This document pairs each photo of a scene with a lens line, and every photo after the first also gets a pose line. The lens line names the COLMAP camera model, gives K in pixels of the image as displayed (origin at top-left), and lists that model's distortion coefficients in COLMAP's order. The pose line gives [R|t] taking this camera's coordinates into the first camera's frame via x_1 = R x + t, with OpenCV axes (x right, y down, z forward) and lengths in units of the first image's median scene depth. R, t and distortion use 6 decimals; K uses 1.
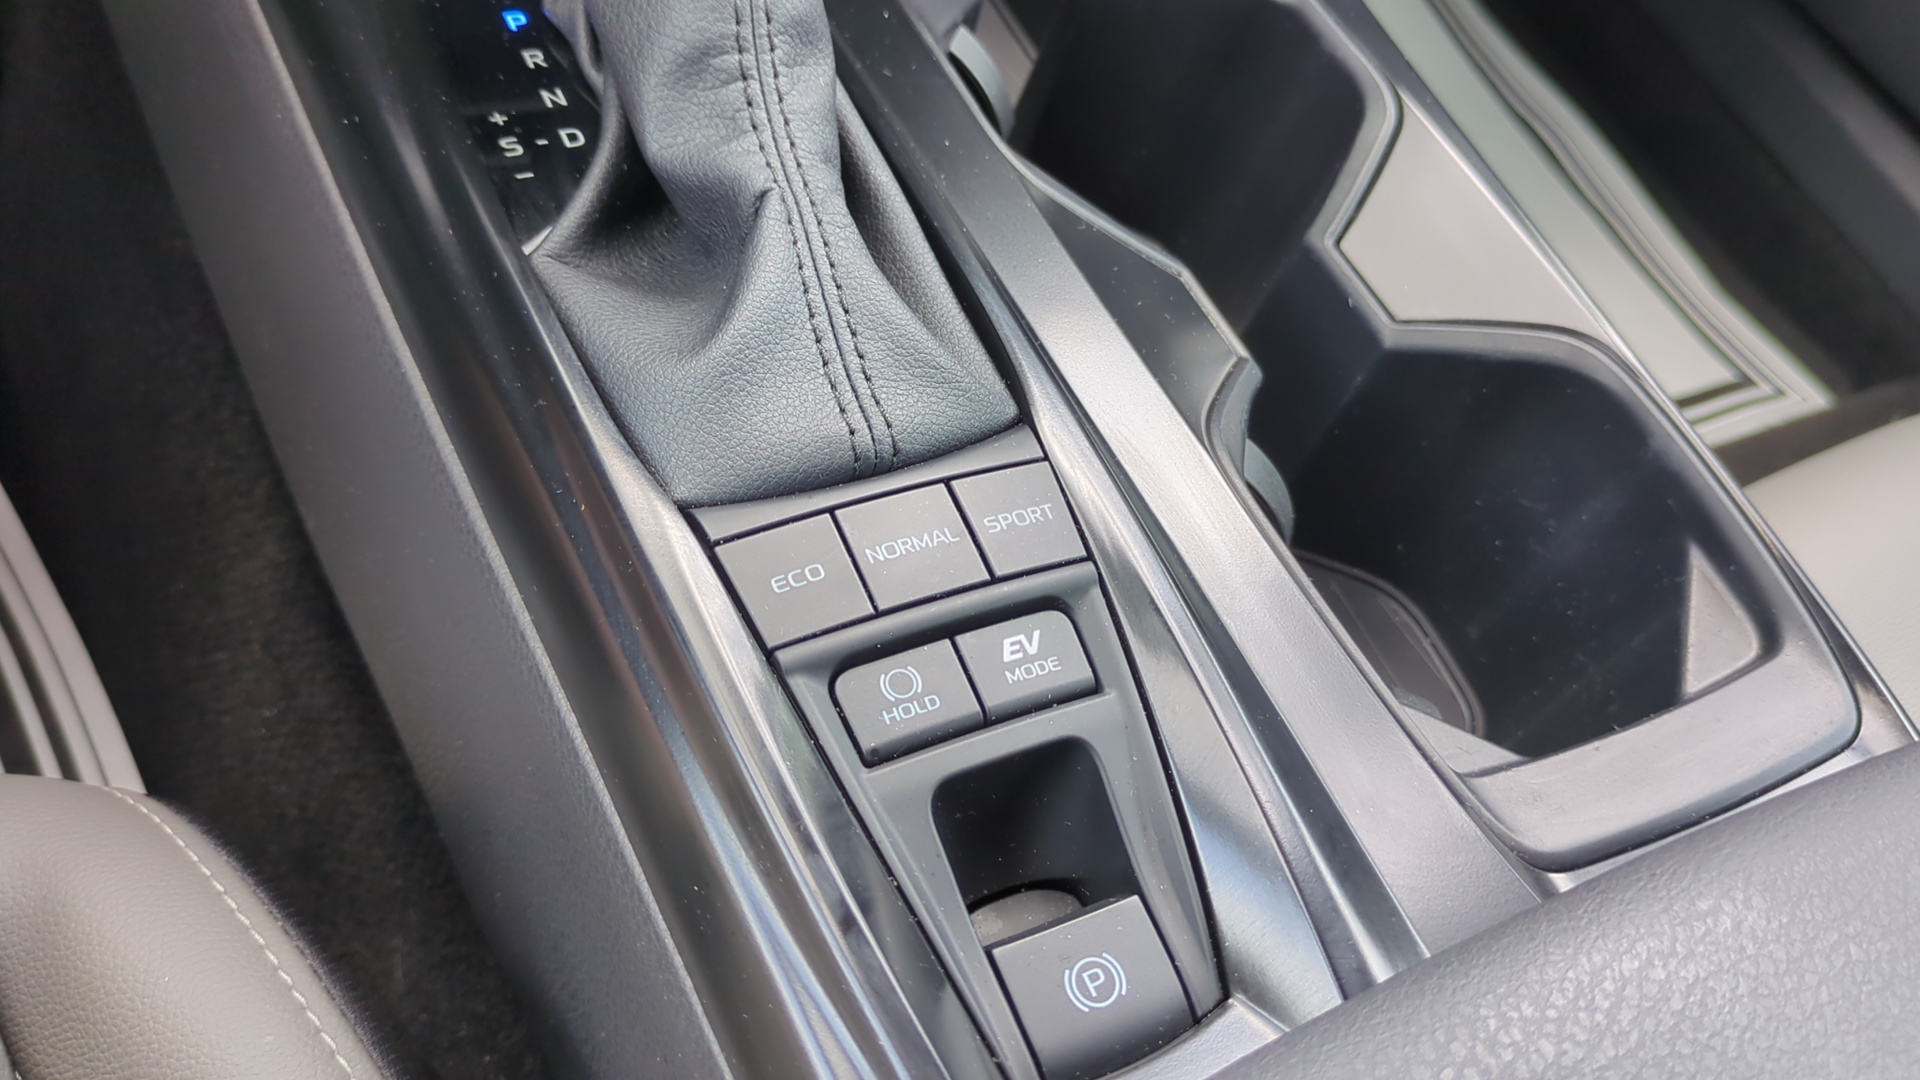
lens RADIAL K [[1667.9, 0, 954.5], [0, 1667.9, 533.3], [0, 0, 1]] dist [0.033045, -0.052351]
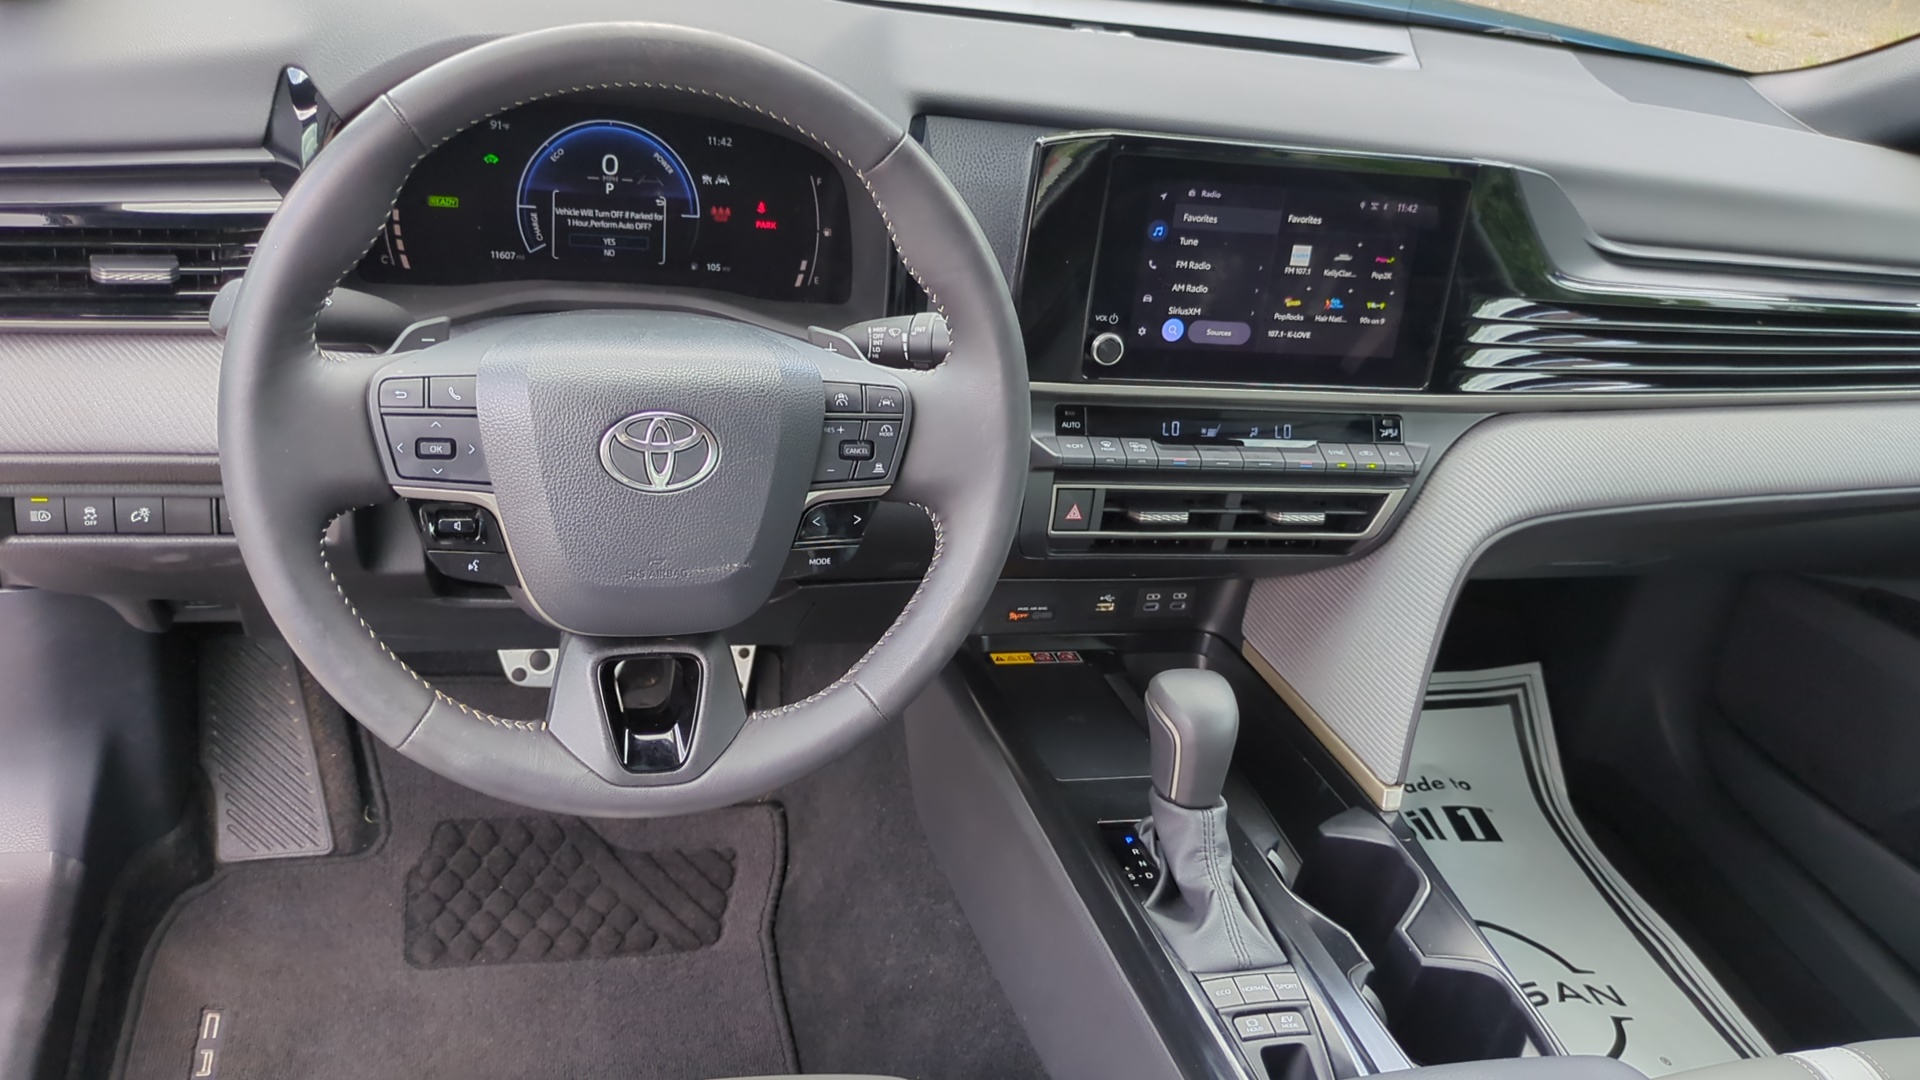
lens RADIAL K [[1667.9, 0, 953.2], [0, 1667.9, 537.4], [0, 0, 1]] dist [0.033045, -0.052351]
pose [[0.981876, 0.012566, -0.189105, 0.003457], [-0.099226, 0.884199, -0.456449, 0.735067], [0.161471, 0.466941, 0.869421, -2.293558]]
